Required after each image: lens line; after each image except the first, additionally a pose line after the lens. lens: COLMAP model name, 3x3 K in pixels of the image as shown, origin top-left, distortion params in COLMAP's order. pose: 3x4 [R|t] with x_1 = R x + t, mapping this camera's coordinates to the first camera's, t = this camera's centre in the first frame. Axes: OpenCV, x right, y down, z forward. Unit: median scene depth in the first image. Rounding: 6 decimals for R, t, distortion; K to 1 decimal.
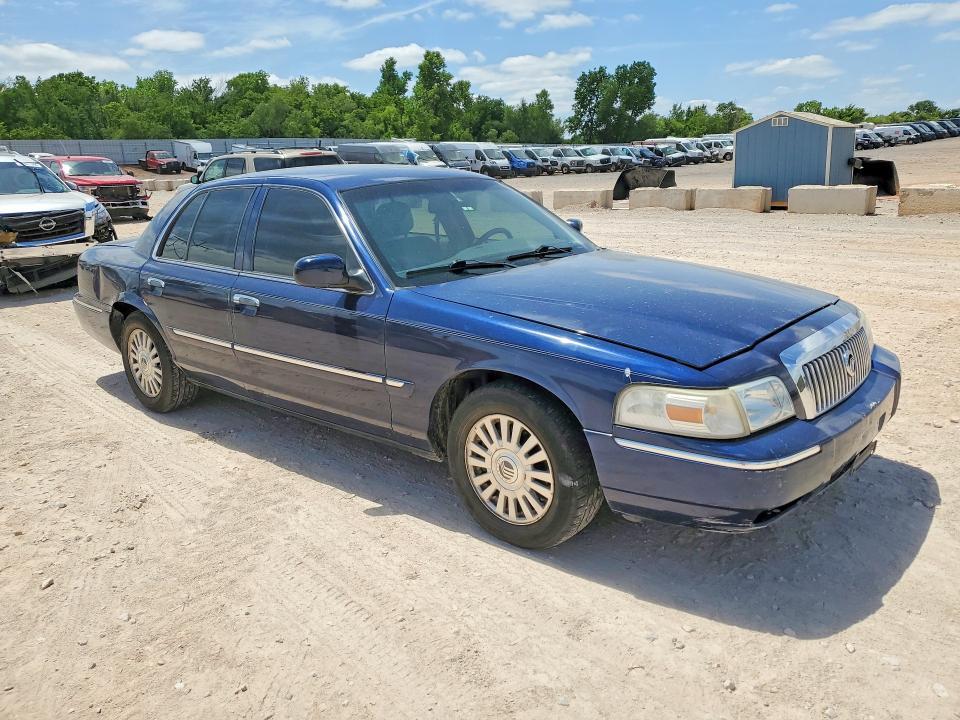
lens RADIAL K [[744.7, 0, 483.1], [0, 744.7, 360.0], [0, 0, 1]] dist [0.011726, 0.010865]
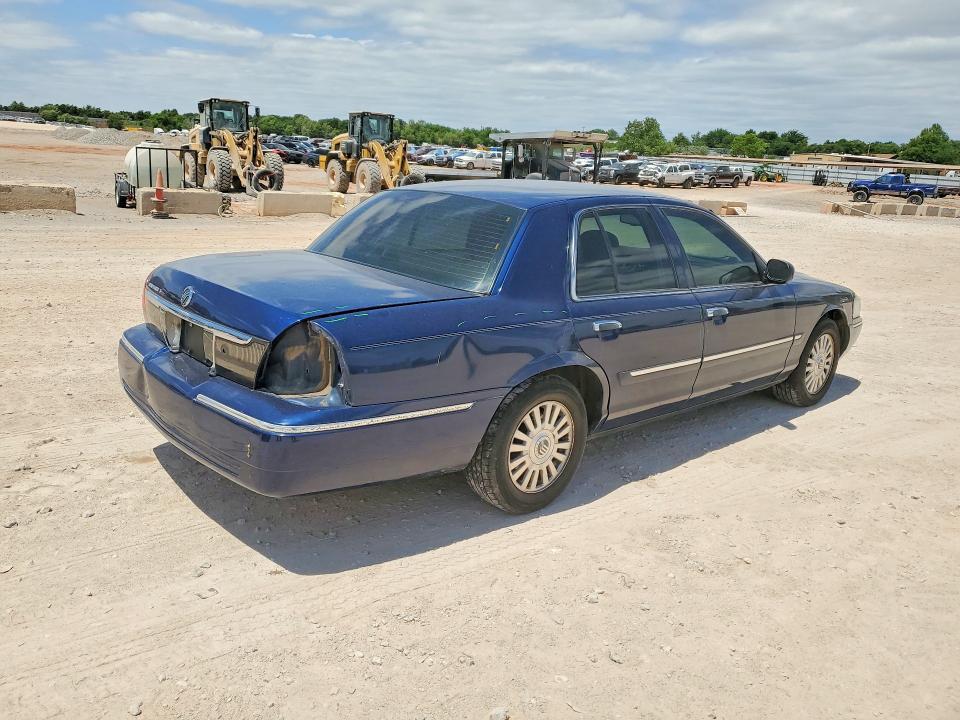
lens RADIAL K [[744.7, 0, 473.8], [0, 744.7, 363.3], [0, 0, 1]] dist [0.011726, 0.010865]
pose [[0.118451, -0.205271, 0.971511, -1.318322], [0.186623, 0.965565, 0.181261, -0.249684], [-0.975265, 0.159835, 0.152680, 1.086140]]
